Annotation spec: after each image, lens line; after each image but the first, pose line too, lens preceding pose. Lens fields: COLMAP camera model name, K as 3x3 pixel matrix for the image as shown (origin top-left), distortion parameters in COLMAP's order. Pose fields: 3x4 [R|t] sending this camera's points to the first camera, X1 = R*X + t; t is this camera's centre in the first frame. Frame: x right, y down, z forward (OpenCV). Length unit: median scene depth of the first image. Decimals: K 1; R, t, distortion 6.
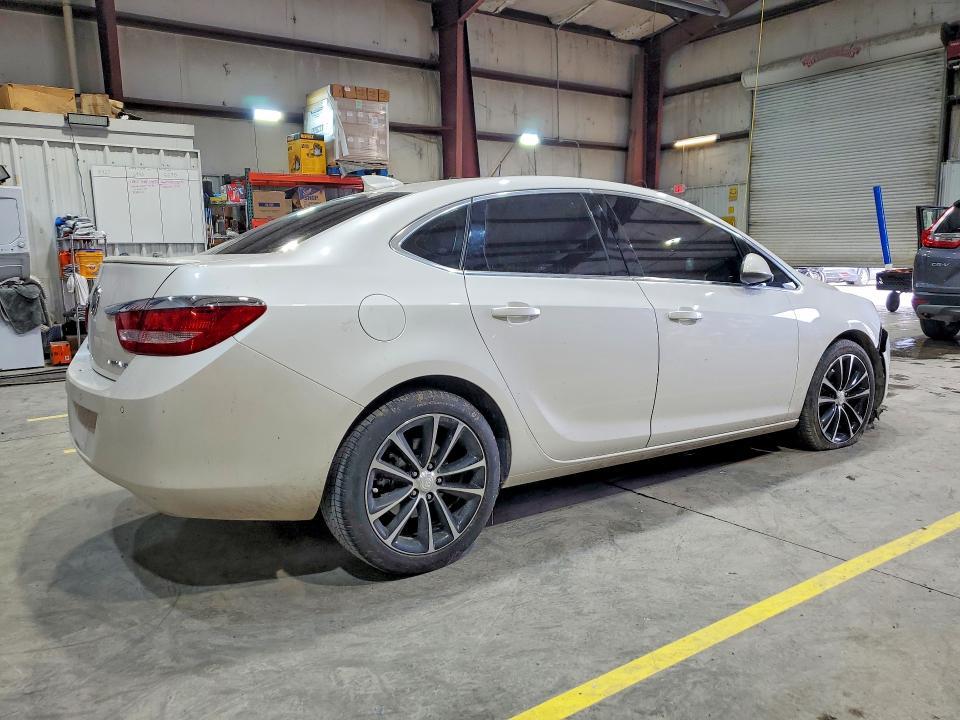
lens RADIAL K [[759.2, 0, 476.4], [0, 759.2, 360.9], [0, 0, 1]] dist [0.013565, 0.005676]
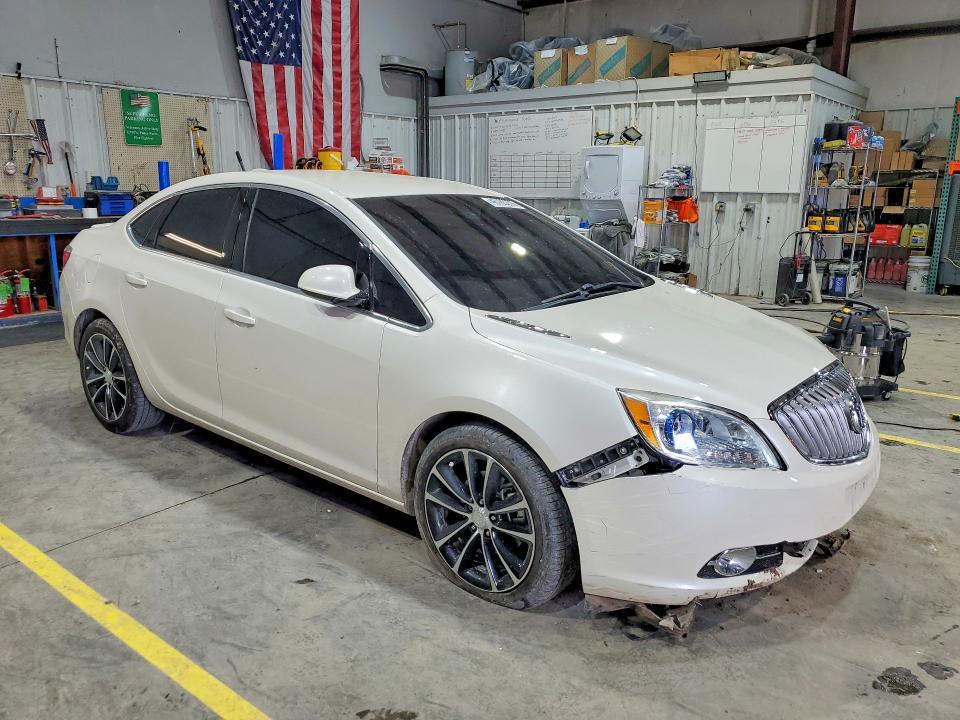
lens RADIAL K [[759.2, 0, 476.4], [0, 759.2, 360.9], [0, 0, 1]] dist [0.013565, 0.005676]
pose [[0.255248, 0.243631, -0.935678, 1.274560], [-0.149844, 0.966009, 0.210652, -0.254627], [0.955194, 0.086437, 0.283078, 1.010327]]
